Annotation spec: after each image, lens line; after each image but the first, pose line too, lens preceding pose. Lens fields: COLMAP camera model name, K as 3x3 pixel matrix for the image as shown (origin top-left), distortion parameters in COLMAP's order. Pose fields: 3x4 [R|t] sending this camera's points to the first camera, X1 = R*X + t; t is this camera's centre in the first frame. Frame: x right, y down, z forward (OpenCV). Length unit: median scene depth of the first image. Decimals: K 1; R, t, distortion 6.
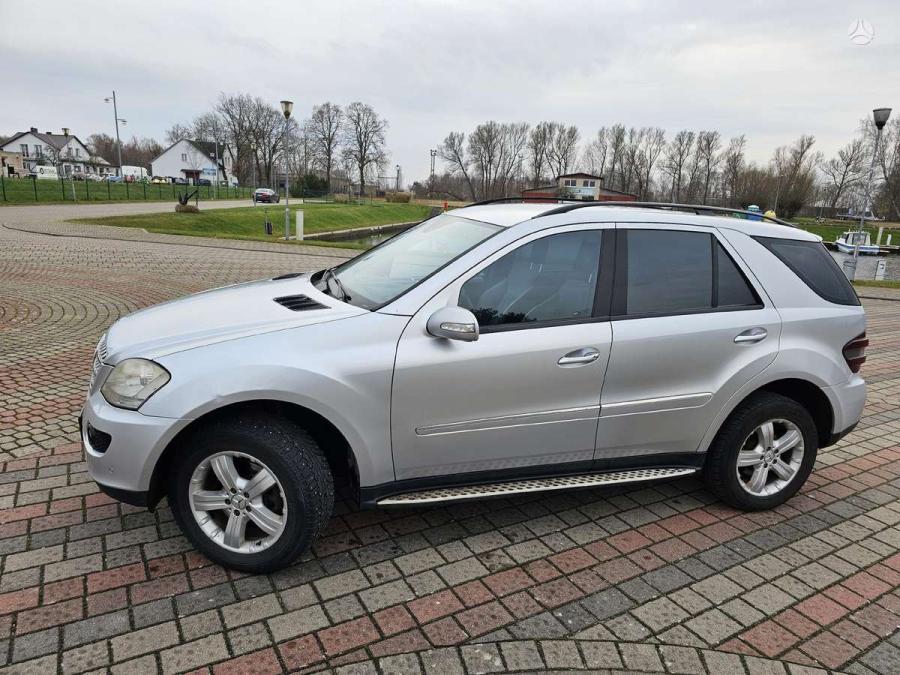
lens RADIAL K [[601.0, 0, 452.9], [0, 601.0, 339.9], [0, 0, 1]] dist [0.054313, -0.043075]
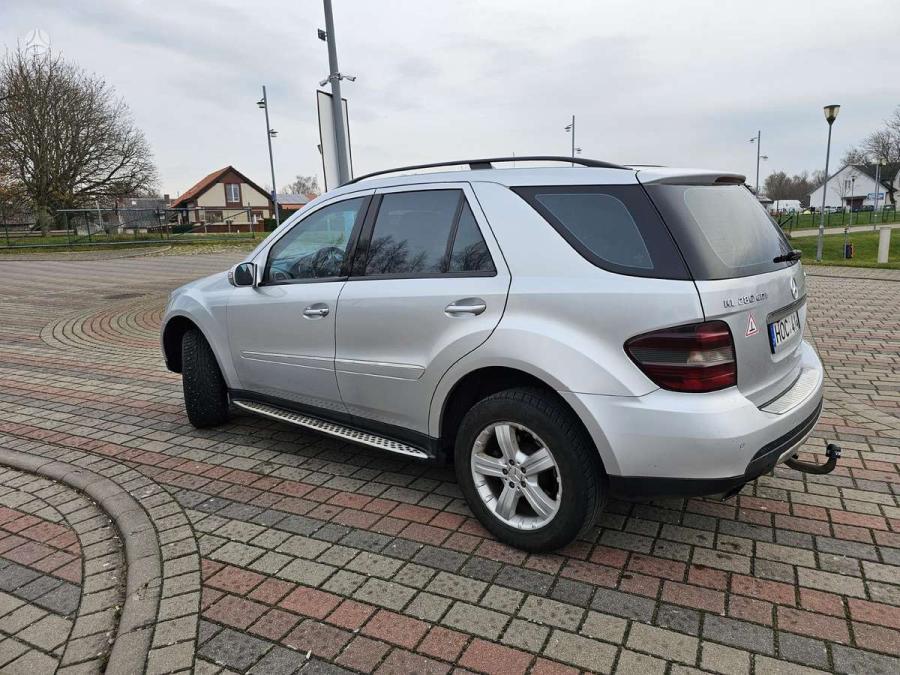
lens RADIAL K [[601.0, 0, 455.1], [0, 601.0, 330.7], [0, 0, 1]] dist [0.054313, -0.043075]
pose [[0.541739, 0.075917, -0.837111, 1.181968], [-0.134855, 0.990862, 0.002588, 0.025406], [0.829658, 0.111487, 0.547026, 0.551744]]
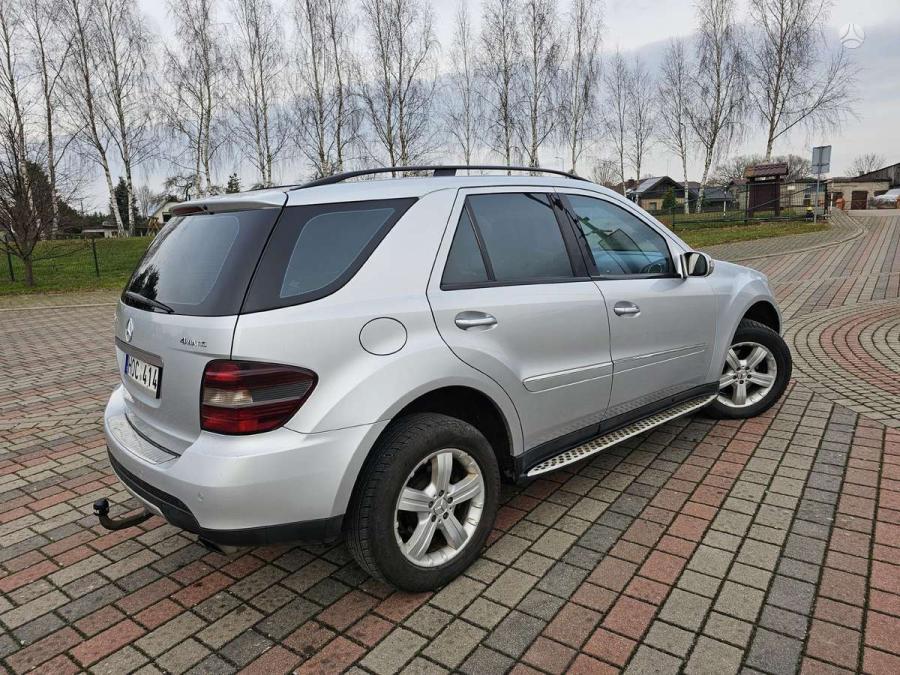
lens RADIAL K [[601.0, 0, 449.2], [0, 601.0, 330.2], [0, 0, 1]] dist [0.054313, -0.043075]
pose [[-0.920963, 0.055070, -0.385740, 0.672056], [-0.096871, 0.926523, 0.363555, -0.402881], [0.377418, 0.372187, -0.847958, 2.149445]]
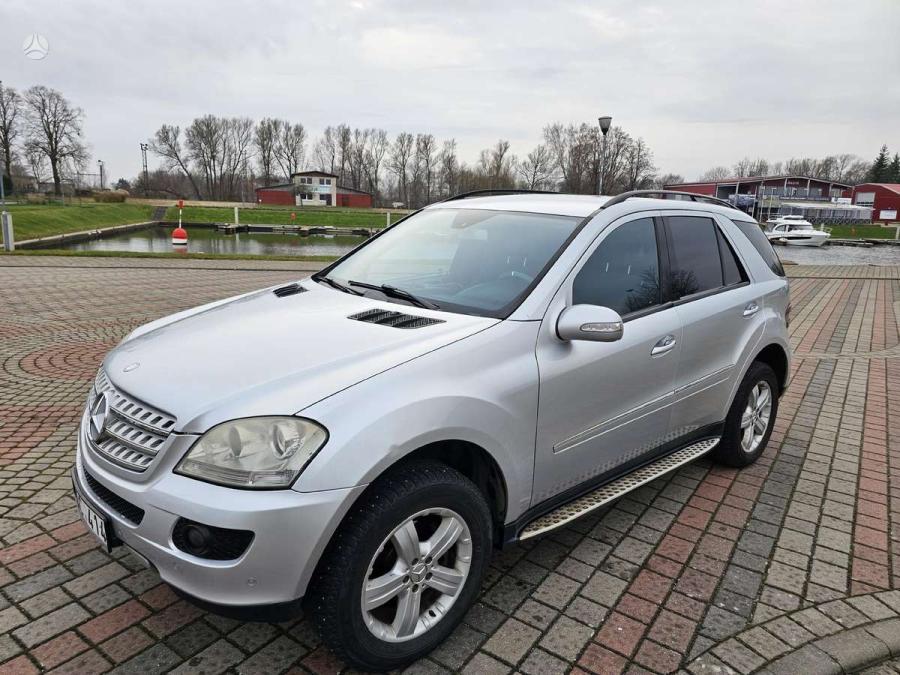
lens RADIAL K [[601.0, 0, 443.1], [0, 601.0, 333.3], [0, 0, 1]] dist [0.054313, -0.043075]
pose [[0.914482, -0.103321, 0.391213, -0.466289], [0.106256, 0.994237, 0.014202, -0.040124], [-0.390426, 0.028582, 0.920191, 0.199816]]
